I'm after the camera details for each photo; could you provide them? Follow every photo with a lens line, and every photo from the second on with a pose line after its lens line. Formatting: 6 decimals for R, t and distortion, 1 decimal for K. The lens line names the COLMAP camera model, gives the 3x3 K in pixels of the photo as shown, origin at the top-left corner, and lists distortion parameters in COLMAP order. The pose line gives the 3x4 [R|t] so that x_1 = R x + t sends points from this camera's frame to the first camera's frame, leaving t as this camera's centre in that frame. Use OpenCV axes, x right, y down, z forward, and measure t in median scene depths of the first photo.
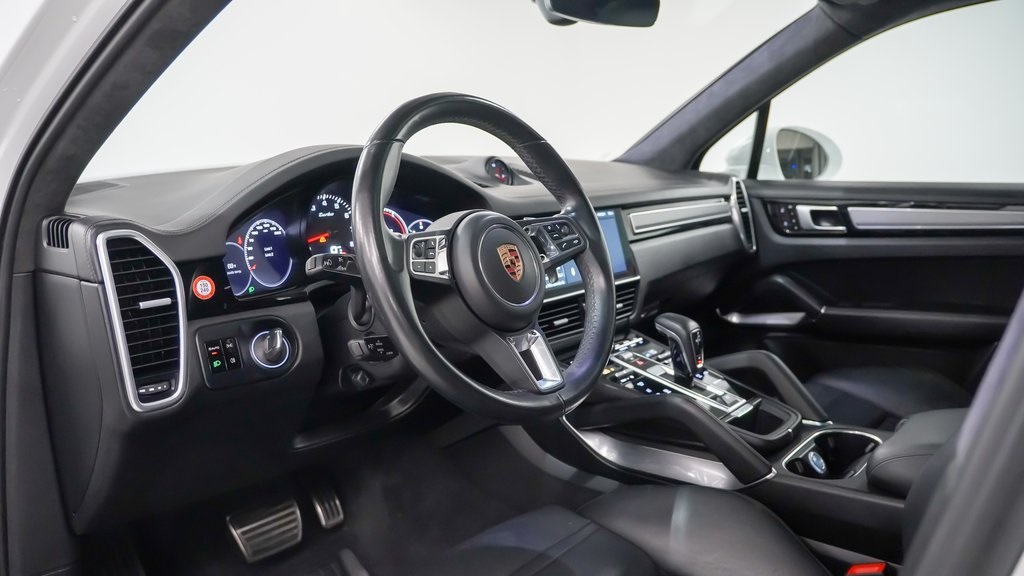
lens RADIAL K [[831.3, 0, 515.2], [0, 831.3, 283.5], [0, 0, 1]] dist [-0.168933, 0.034589]
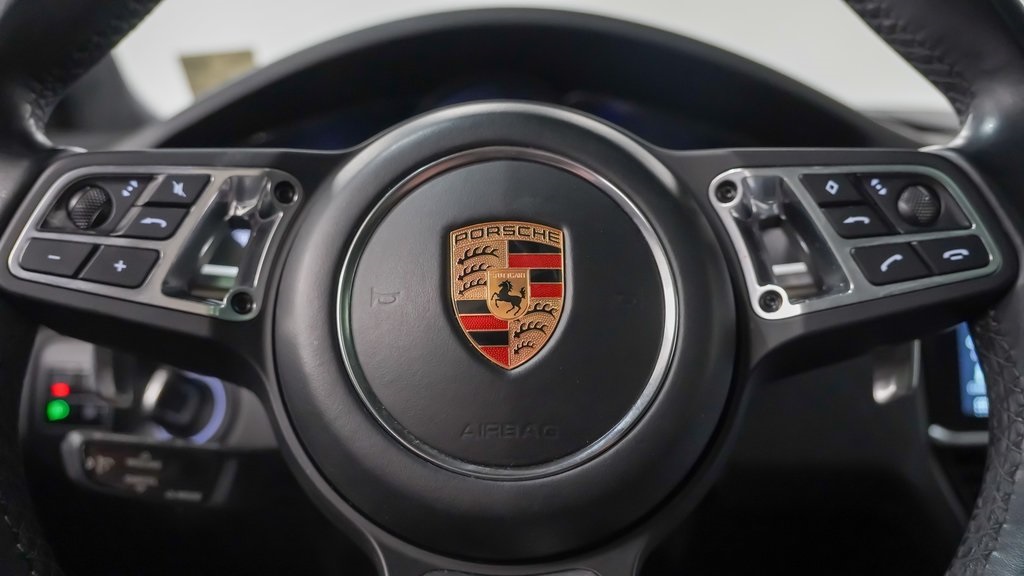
lens RADIAL K [[831.3, 0, 512.6], [0, 831.3, 292.0], [0, 0, 1]] dist [-0.168933, 0.034589]
pose [[0.640611, 0.122254, -0.758071, 0.151655], [-0.127034, 0.990514, 0.052390, -0.031752], [0.757285, 0.062739, 0.650064, 0.681394]]
